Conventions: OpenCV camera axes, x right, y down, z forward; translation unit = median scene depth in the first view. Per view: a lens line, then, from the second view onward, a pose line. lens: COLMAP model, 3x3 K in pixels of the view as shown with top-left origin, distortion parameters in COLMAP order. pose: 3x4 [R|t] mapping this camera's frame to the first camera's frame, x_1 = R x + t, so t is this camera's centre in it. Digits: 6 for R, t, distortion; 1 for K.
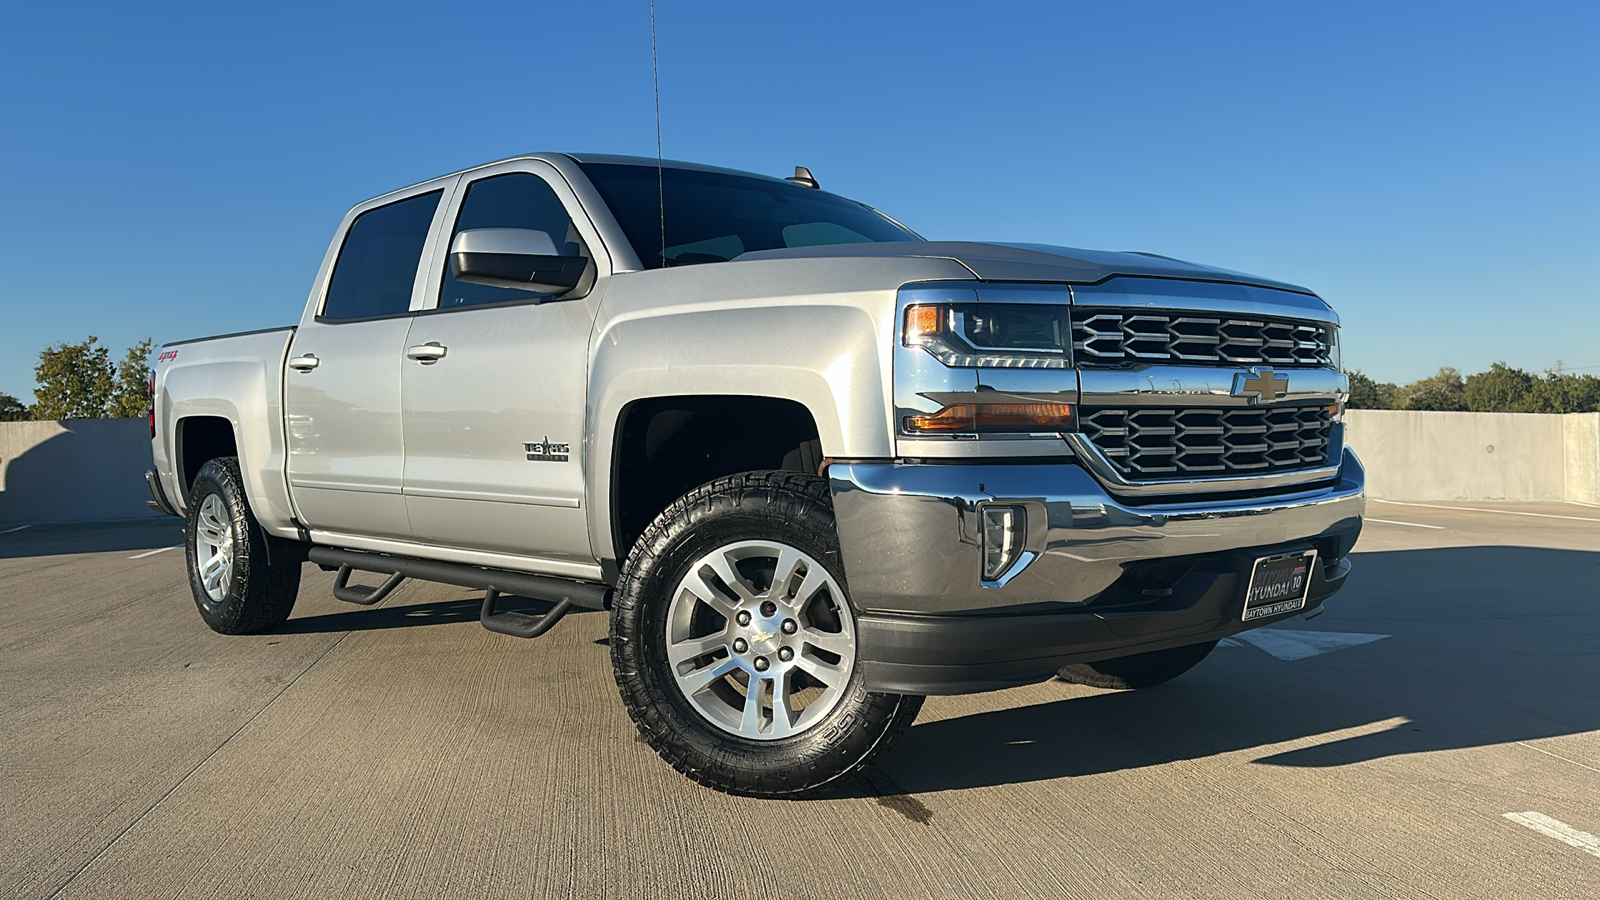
lens RADIAL K [[1274.0, 0, 800.0], [0, 1274.0, 450.0], [0, 0, 1]] dist [0.074893, -0.119071]
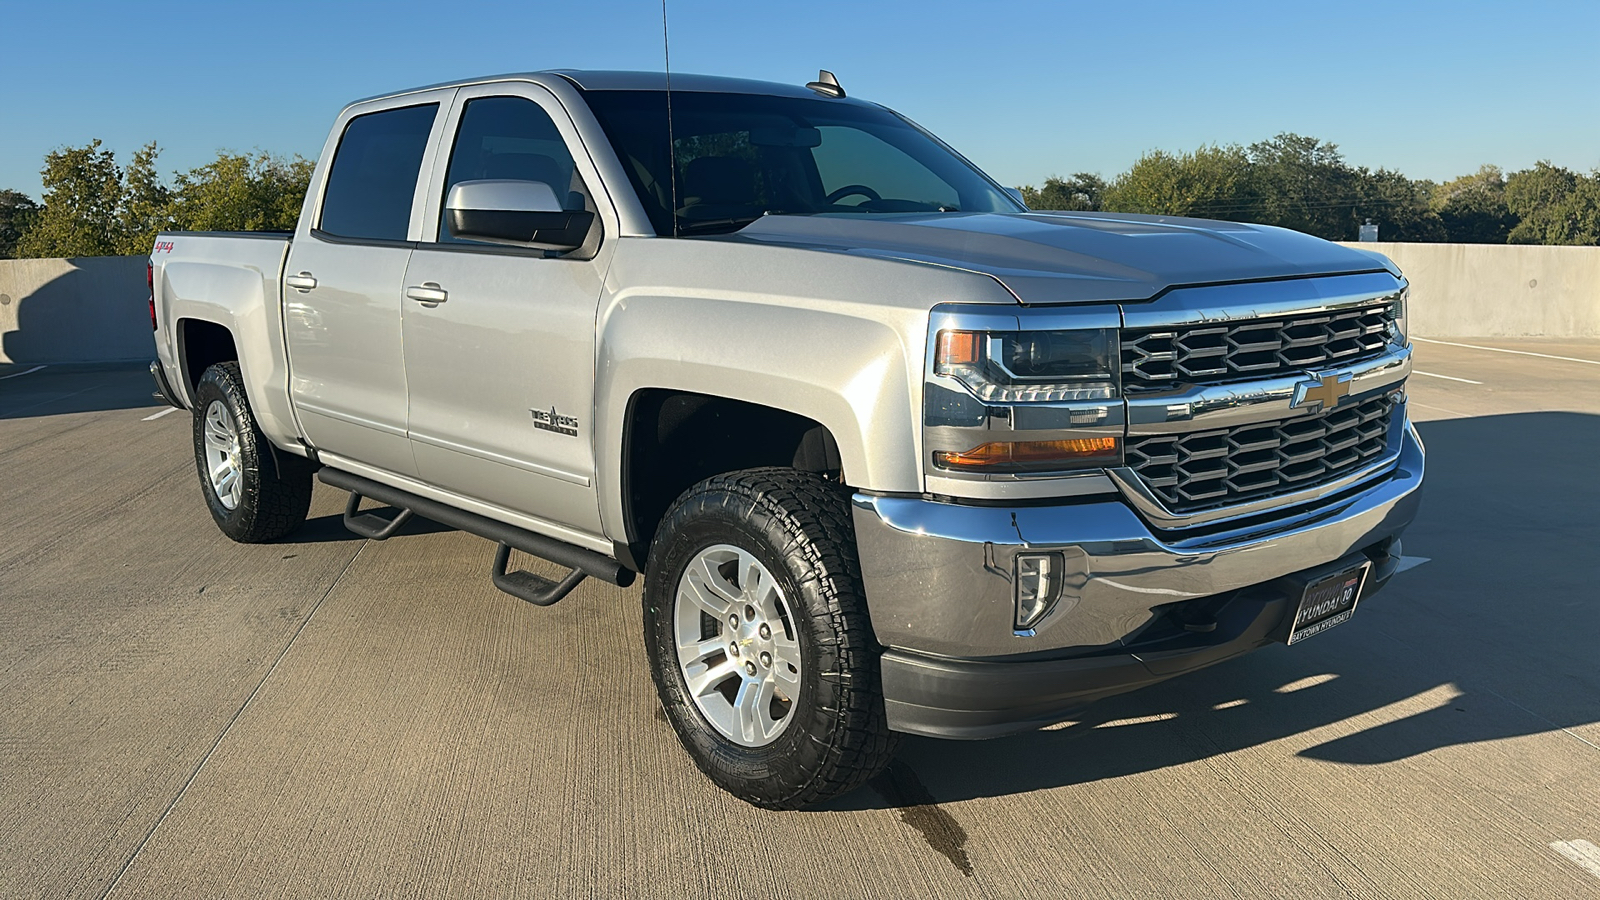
lens RADIAL K [[1274.1, 0, 776.6], [0, 1274.1, 449.6], [0, 0, 1]] dist [0.084116, -0.109525]
pose [[0.999589, 0.005457, -0.028157, -0.005155], [-0.001163, 0.988639, 0.150306, -0.120971], [0.028657, -0.150212, 0.988238, 0.057011]]
